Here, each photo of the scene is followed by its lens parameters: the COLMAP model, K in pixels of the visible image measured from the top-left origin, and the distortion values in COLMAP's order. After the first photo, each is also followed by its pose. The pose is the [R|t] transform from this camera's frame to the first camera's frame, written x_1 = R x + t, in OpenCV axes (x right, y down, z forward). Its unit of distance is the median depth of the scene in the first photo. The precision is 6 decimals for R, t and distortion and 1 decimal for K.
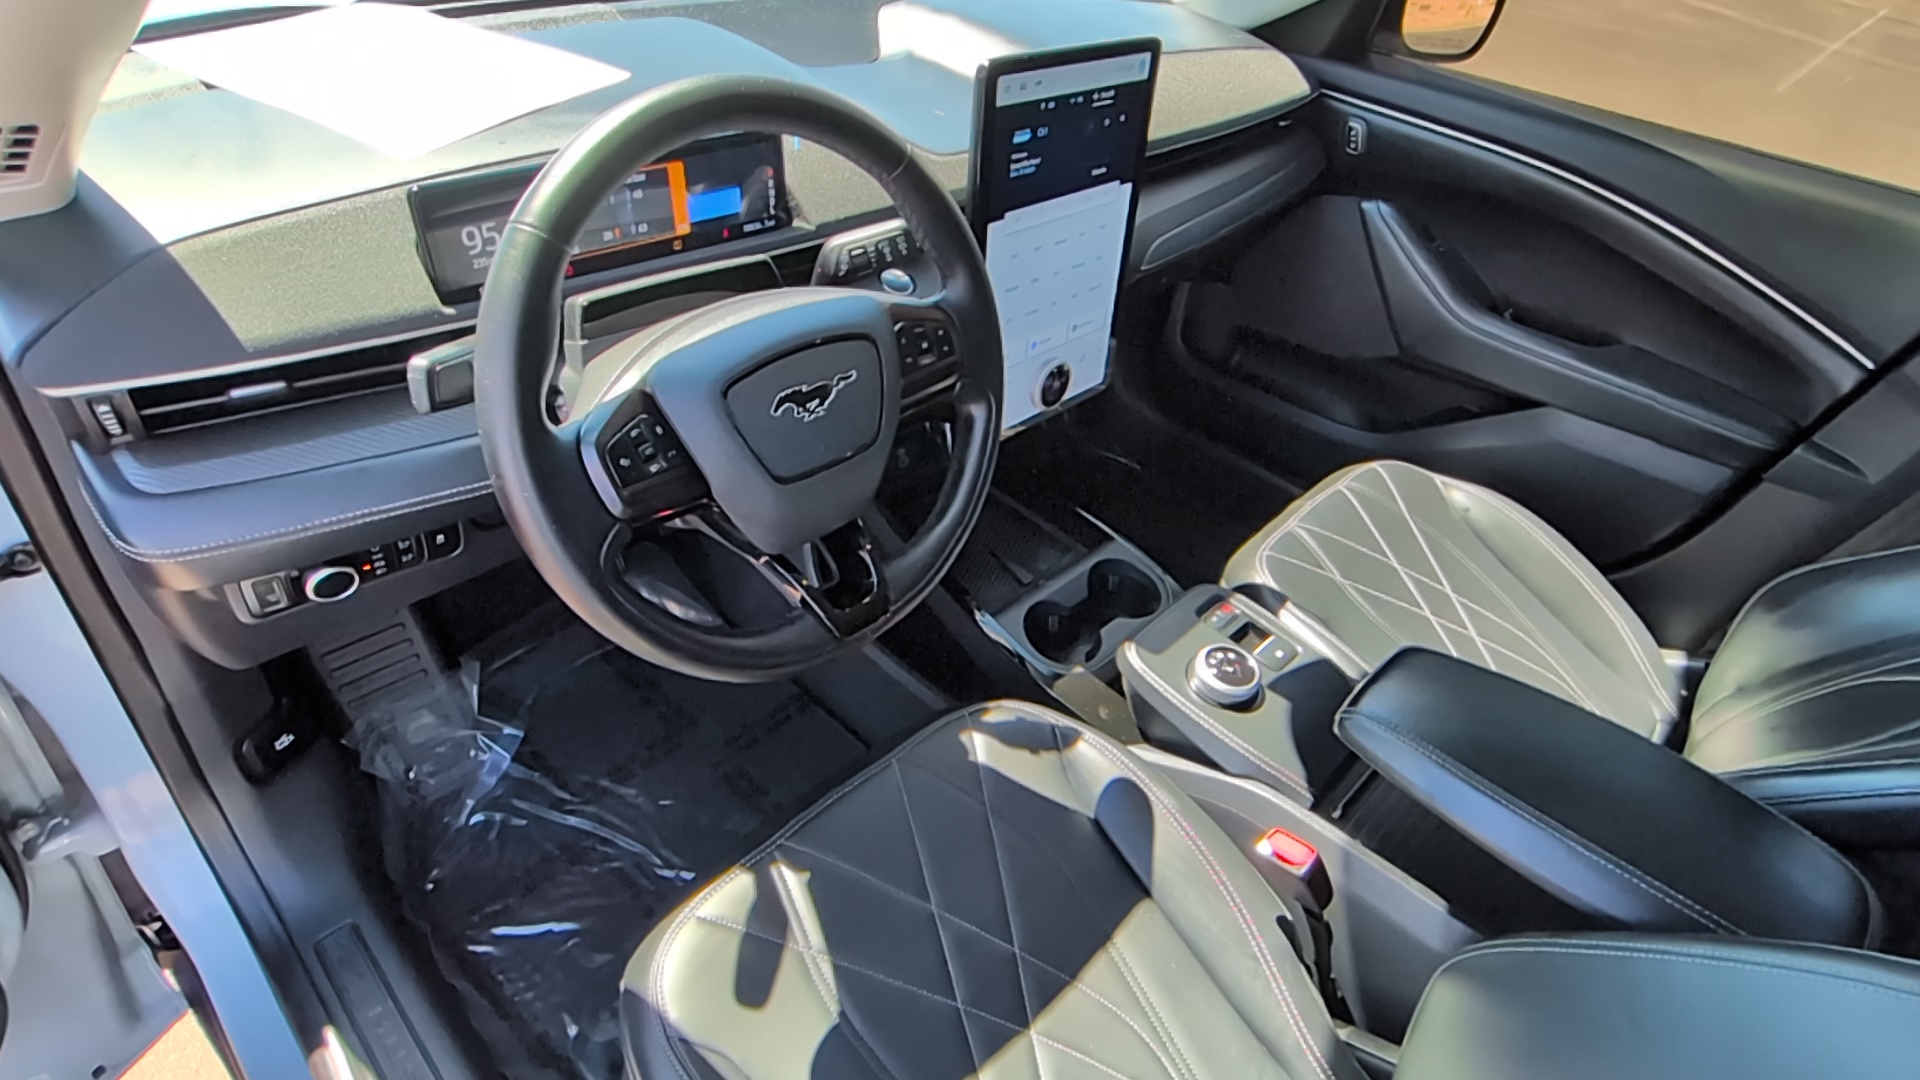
lens RADIAL K [[965.7, 0, 960.0], [0, 965.7, 540.0], [0, 0, 1]] dist [-0.002266, -0.000620]
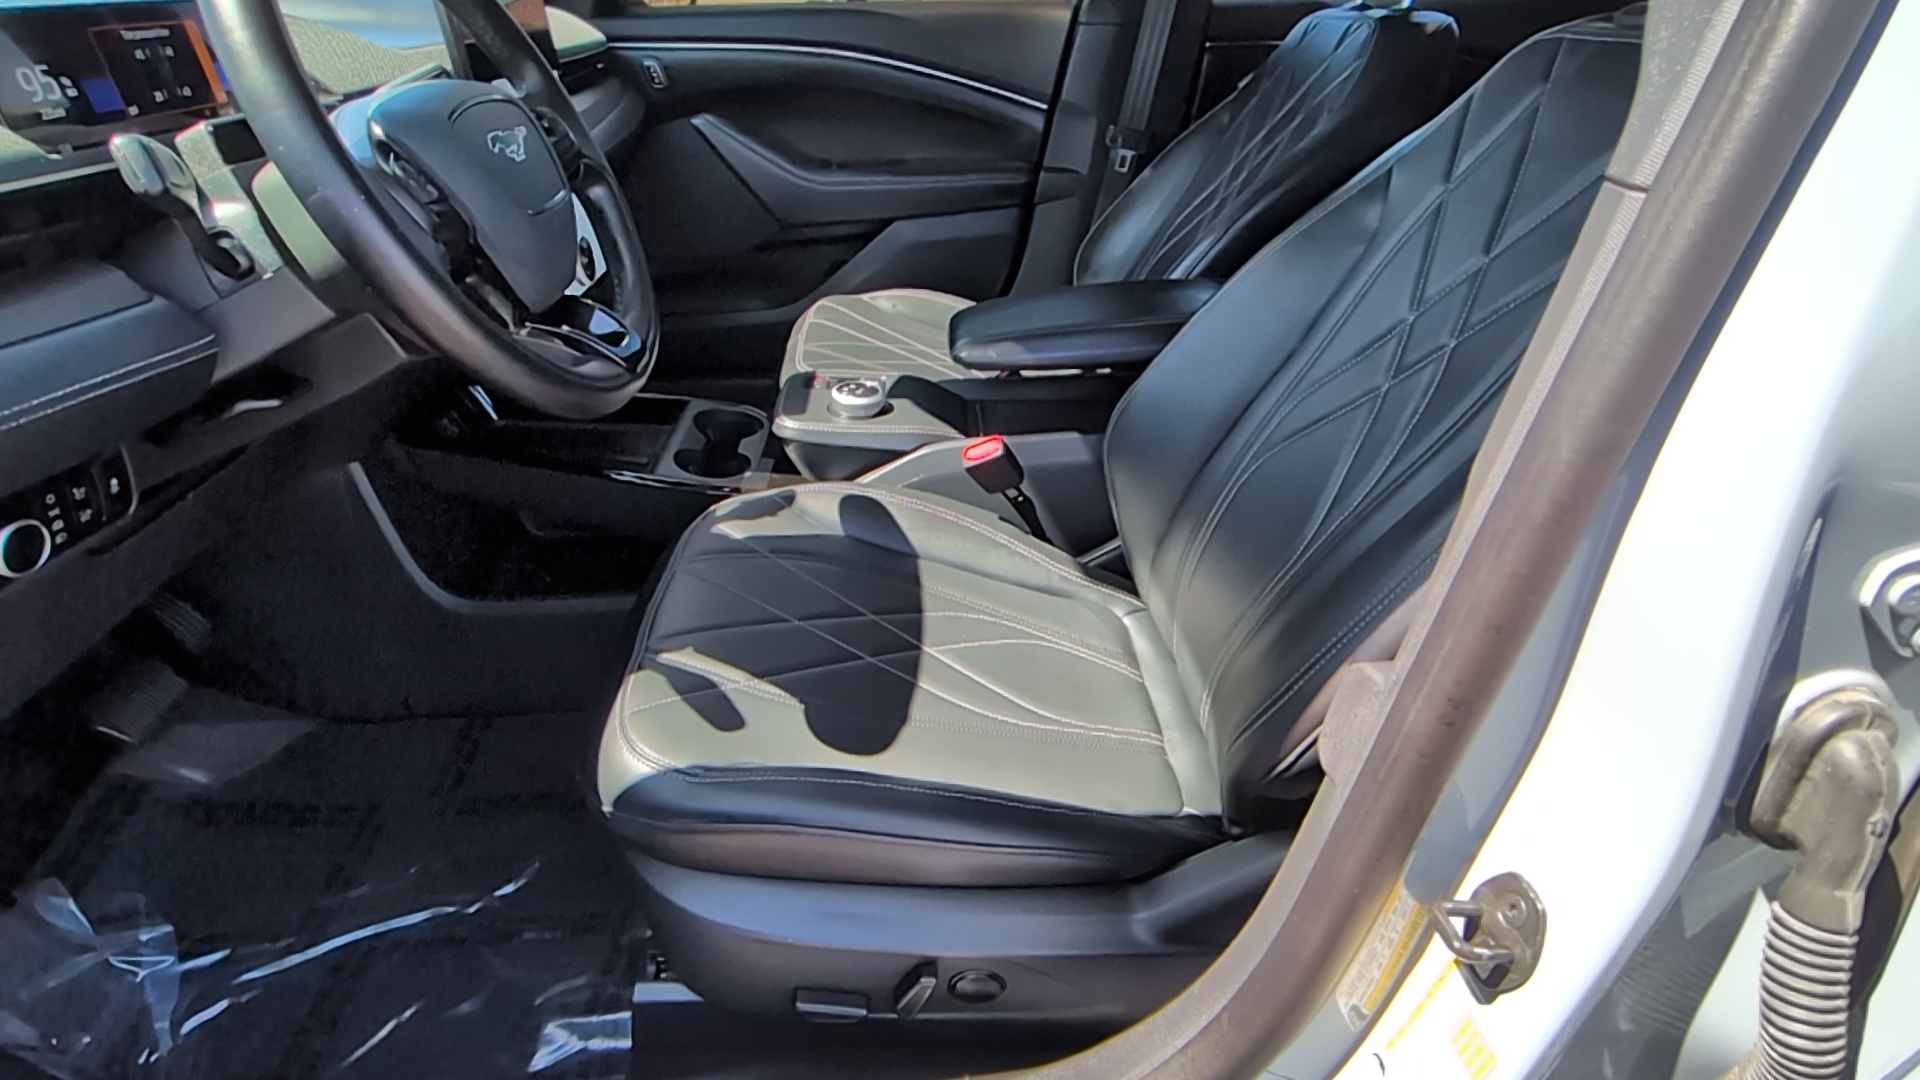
lens RADIAL K [[965.7, 0, 960.0], [0, 965.7, 540.0], [0, 0, 1]] dist [-0.002266, -0.000620]
pose [[0.676802, -0.462777, 0.572518, -0.464225], [0.524474, 0.848854, 0.066137, 0.307783], [-0.516591, 0.255510, 0.817220, -0.020767]]
